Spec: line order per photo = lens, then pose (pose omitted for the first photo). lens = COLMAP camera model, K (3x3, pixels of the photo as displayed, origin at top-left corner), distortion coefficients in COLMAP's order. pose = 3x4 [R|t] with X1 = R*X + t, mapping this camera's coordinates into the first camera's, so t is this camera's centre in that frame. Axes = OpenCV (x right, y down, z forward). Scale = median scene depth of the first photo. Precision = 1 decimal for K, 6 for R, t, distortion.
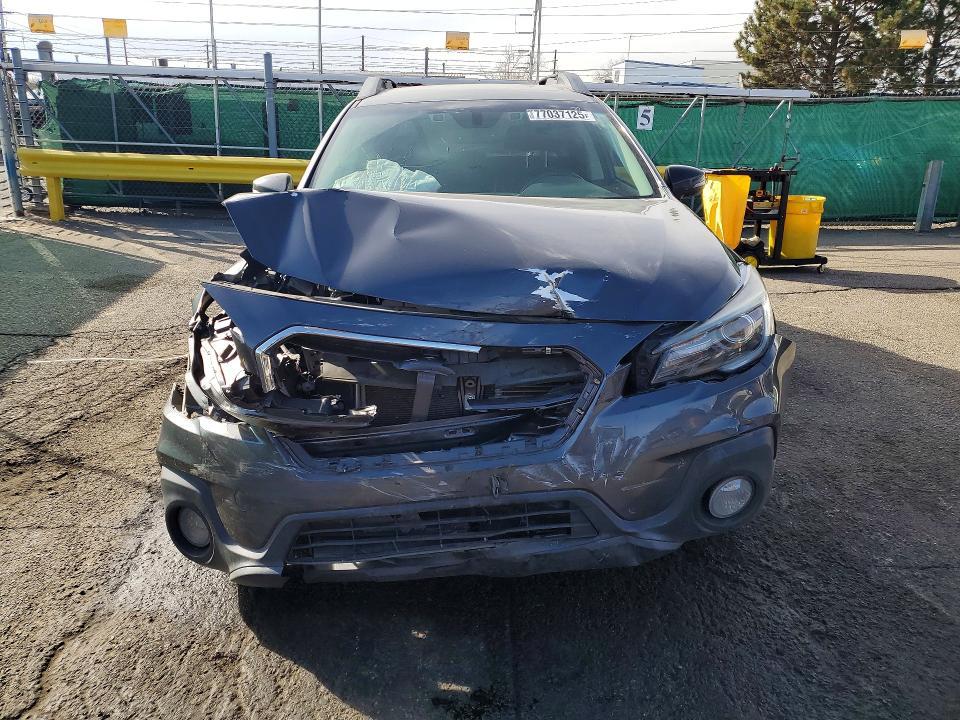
lens RADIAL K [[748.9, 0, 480.0], [0, 748.9, 360.0], [0, 0, 1]] dist [0.009902, 0.014841]
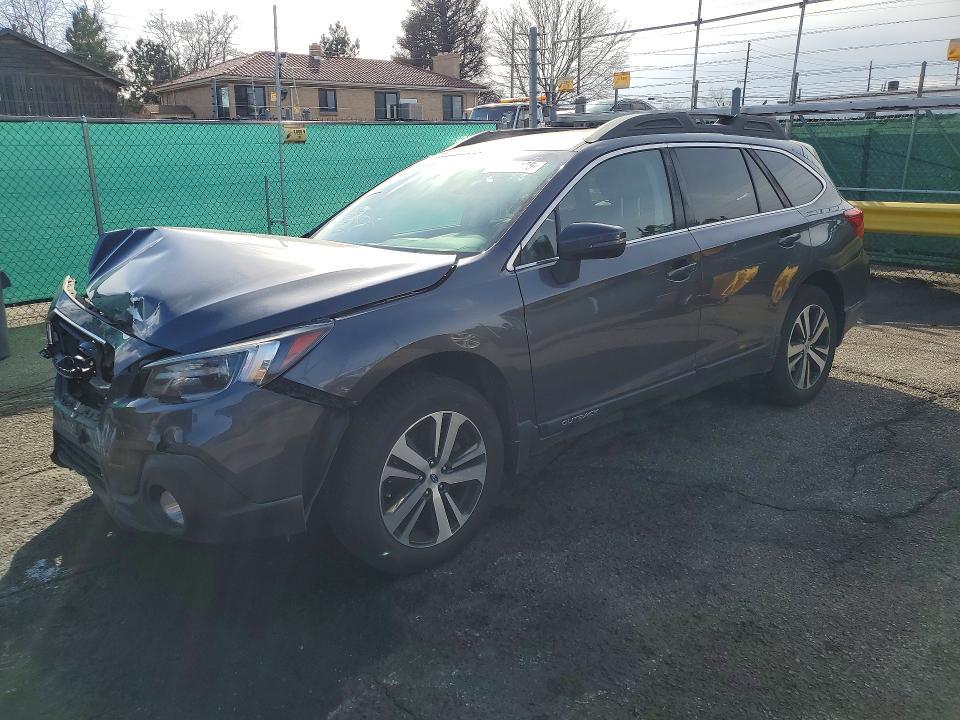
lens RADIAL K [[748.9, 0, 480.0], [0, 748.9, 360.0], [0, 0, 1]] dist [0.009902, 0.014841]
pose [[0.601234, 0.191654, -0.775749, 0.148510], [-0.224660, 0.972195, 0.066067, -0.019277], [0.766841, 0.134558, 0.627574, 0.066398]]
